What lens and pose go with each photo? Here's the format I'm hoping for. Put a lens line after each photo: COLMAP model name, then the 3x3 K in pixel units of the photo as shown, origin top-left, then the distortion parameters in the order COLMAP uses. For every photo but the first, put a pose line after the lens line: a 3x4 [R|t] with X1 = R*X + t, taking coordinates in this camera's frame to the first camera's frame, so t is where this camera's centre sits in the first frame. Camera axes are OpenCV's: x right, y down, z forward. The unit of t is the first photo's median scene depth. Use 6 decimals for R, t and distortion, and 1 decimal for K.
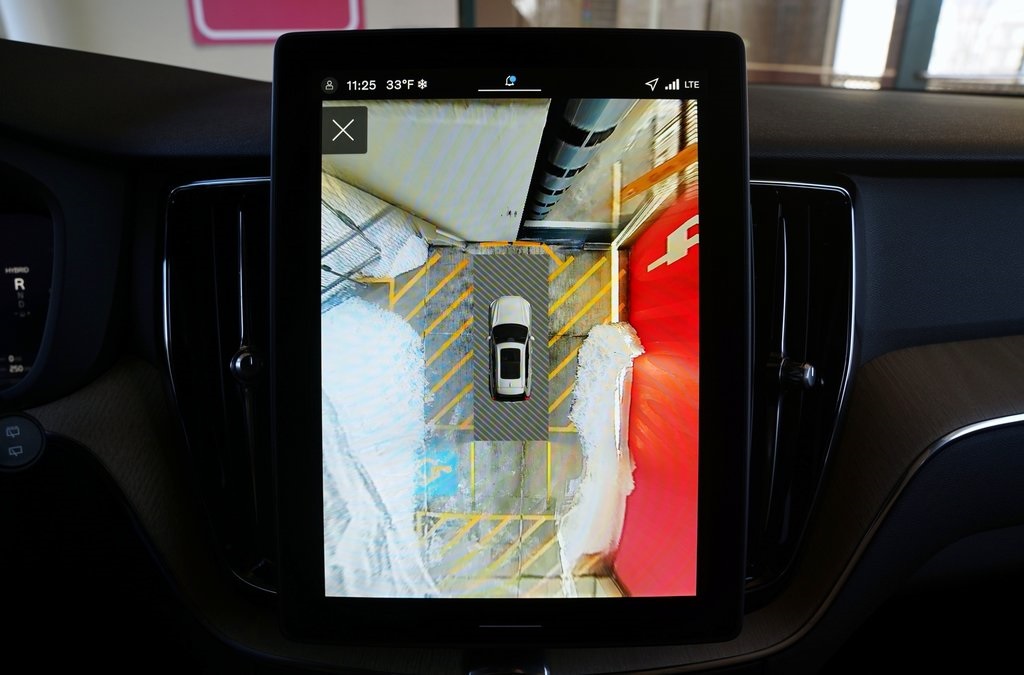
lens RADIAL K [[711.2, 0, 514.1], [0, 711.2, 339.7], [0, 0, 1]] dist [-0.121632, 0.078686]
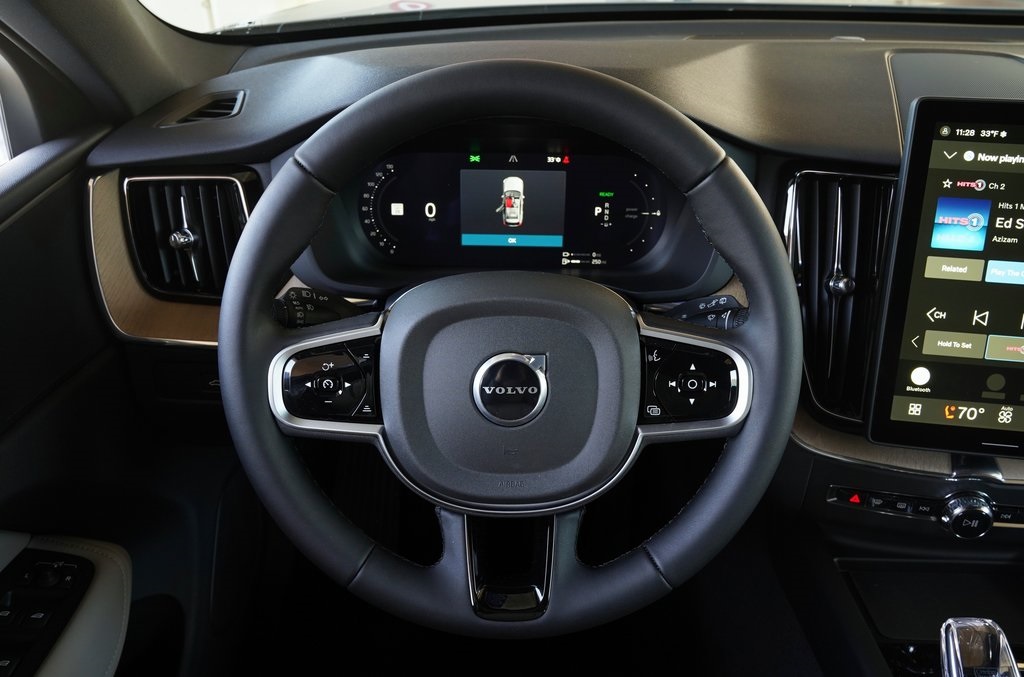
lens RADIAL K [[820.6, 0, 515.0], [0, 820.6, 339.2], [0, 0, 1]] dist [-0.062477, 0.068890]
pose [[0.990205, 0.083302, -0.112050, -0.931457], [-0.060594, 0.979397, 0.192637, -0.164781], [0.125789, -0.183961, 0.974852, -1.030915]]
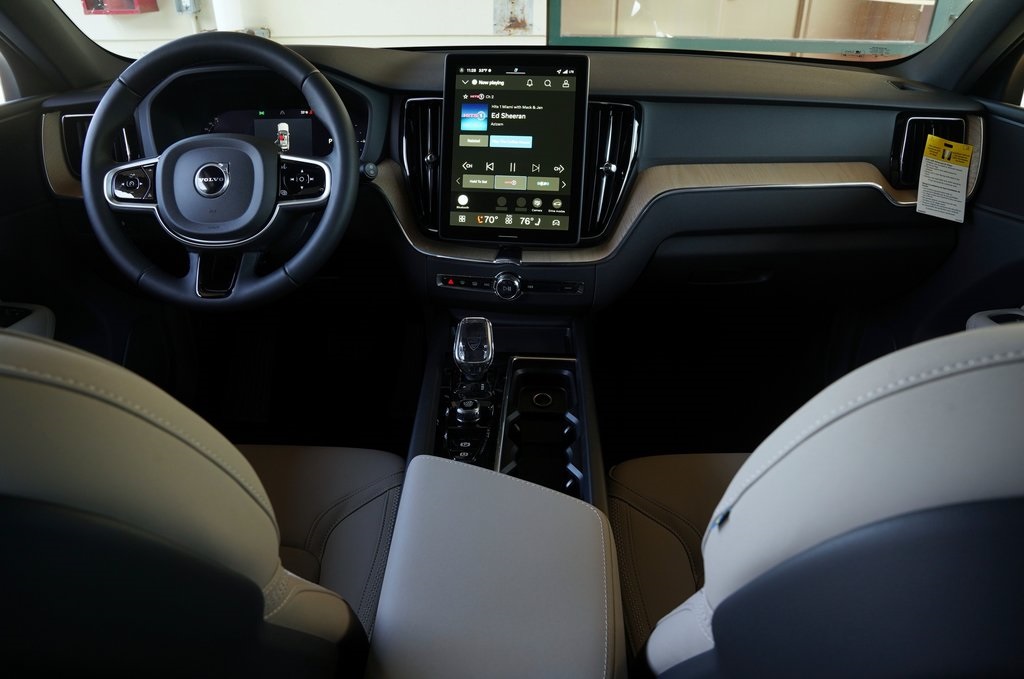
lens RADIAL K [[711.2, 0, 512.0], [0, 711.2, 335.1], [0, 0, 1]] dist [-0.121632, 0.078686]
pose [[0.989916, 0.063955, -0.126397, 0.421746], [-0.051371, 0.993618, 0.100425, 0.483255], [0.132013, -0.092919, 0.986883, -2.117852]]
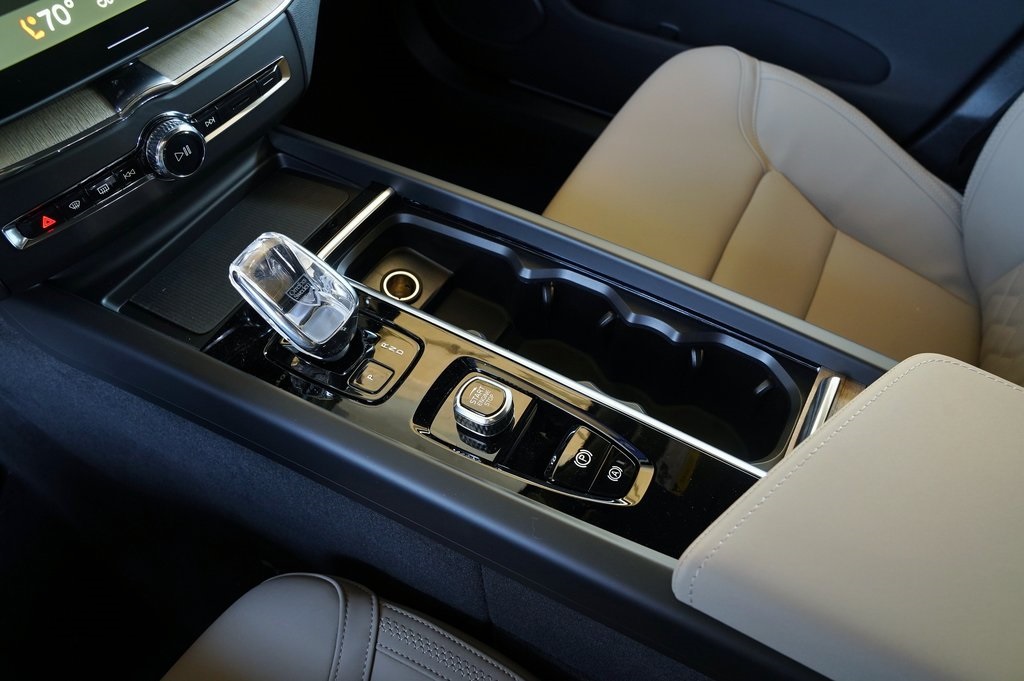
lens RADIAL K [[711.2, 0, 517.4], [0, 711.2, 347.4], [0, 0, 1]] dist [-0.121632, 0.078686]
pose [[0.585667, -0.648061, 0.486837, -0.516755], [0.281417, 0.725838, 0.627666, 0.214619], [-0.760131, -0.230599, 0.607475, -0.412347]]
